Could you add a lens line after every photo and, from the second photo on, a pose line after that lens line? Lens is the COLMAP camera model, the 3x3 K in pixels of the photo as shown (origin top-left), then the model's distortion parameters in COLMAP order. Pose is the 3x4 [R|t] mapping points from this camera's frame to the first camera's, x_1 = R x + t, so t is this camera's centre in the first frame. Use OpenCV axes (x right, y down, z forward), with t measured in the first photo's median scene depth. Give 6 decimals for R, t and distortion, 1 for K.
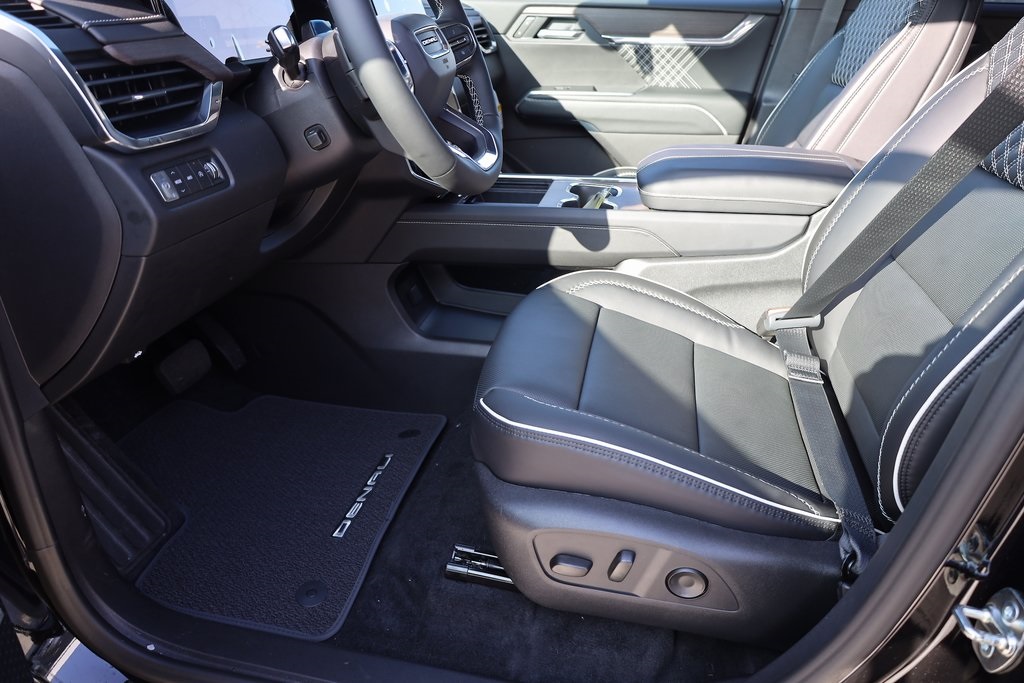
lens RADIAL K [[693.5, 0, 515.3], [0, 693.5, 340.4], [0, 0, 1]] dist [-0.028751, 0.006659]
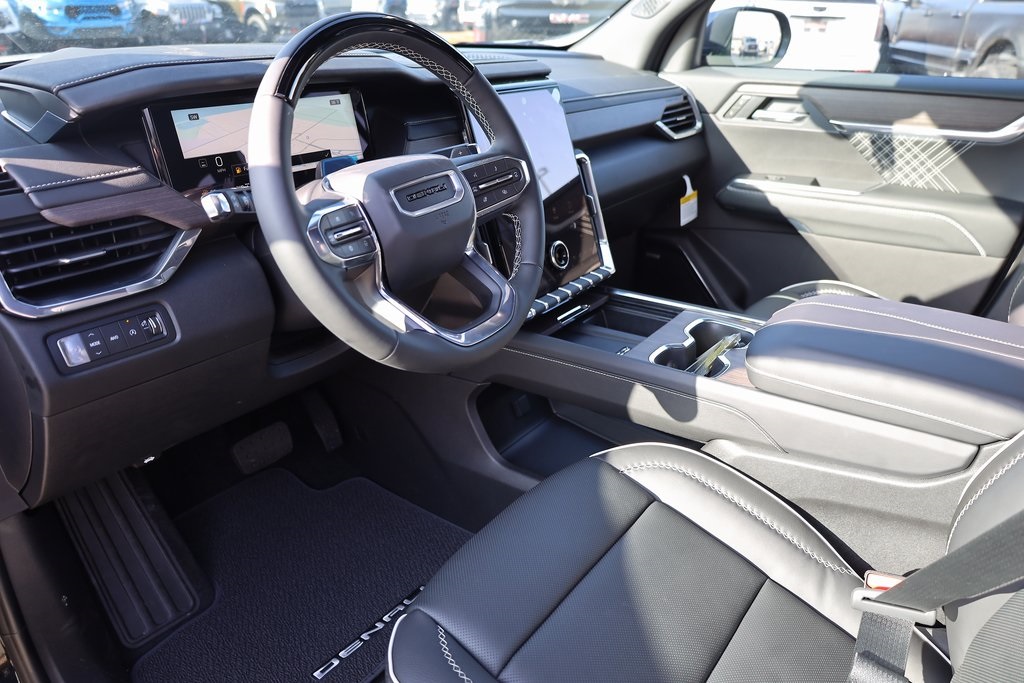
lens RADIAL K [[693.5, 0, 511.3], [0, 693.5, 341.0], [0, 0, 1]] dist [-0.028751, 0.006659]
pose [[0.903935, 0.163693, -0.395104, 0.150935], [-0.177086, 0.984192, 0.002608, -0.117664], [0.389285, 0.067610, 0.918633, 0.111492]]
